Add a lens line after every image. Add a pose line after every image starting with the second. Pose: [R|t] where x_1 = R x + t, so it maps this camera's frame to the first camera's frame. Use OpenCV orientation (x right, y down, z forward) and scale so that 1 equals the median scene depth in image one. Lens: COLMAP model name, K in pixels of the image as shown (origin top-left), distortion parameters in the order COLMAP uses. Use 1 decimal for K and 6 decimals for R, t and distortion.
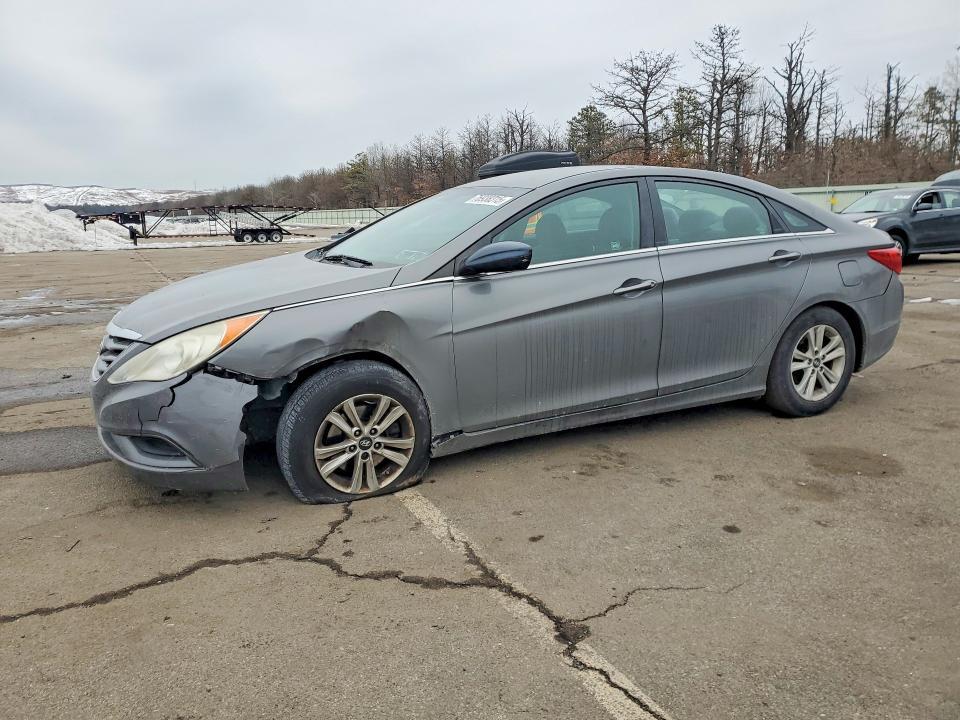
lens RADIAL K [[740.0, 0, 480.0], [0, 740.0, 360.0], [0, 0, 1]] dist [-0.029218, -0.002742]
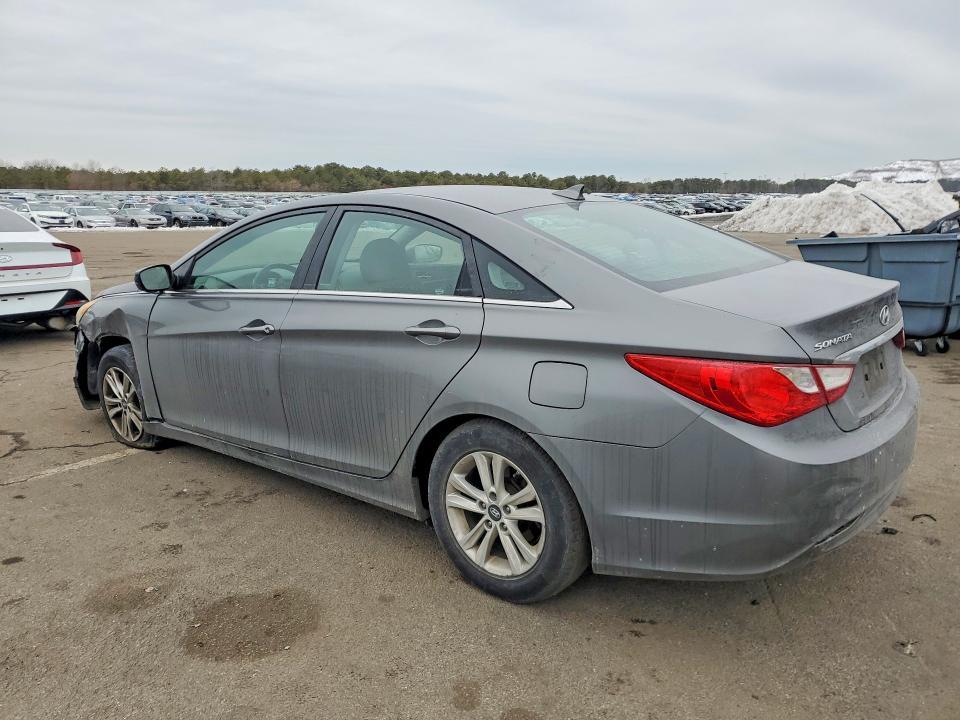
lens RADIAL K [[740.0, 0, 480.0], [0, 740.0, 360.0], [0, 0, 1]] dist [-0.029218, -0.002742]
pose [[0.465594, 0.211684, -0.859309, 1.042845], [-0.189276, 0.972324, 0.136970, -0.220565], [0.864521, 0.098874, 0.492775, 0.733920]]
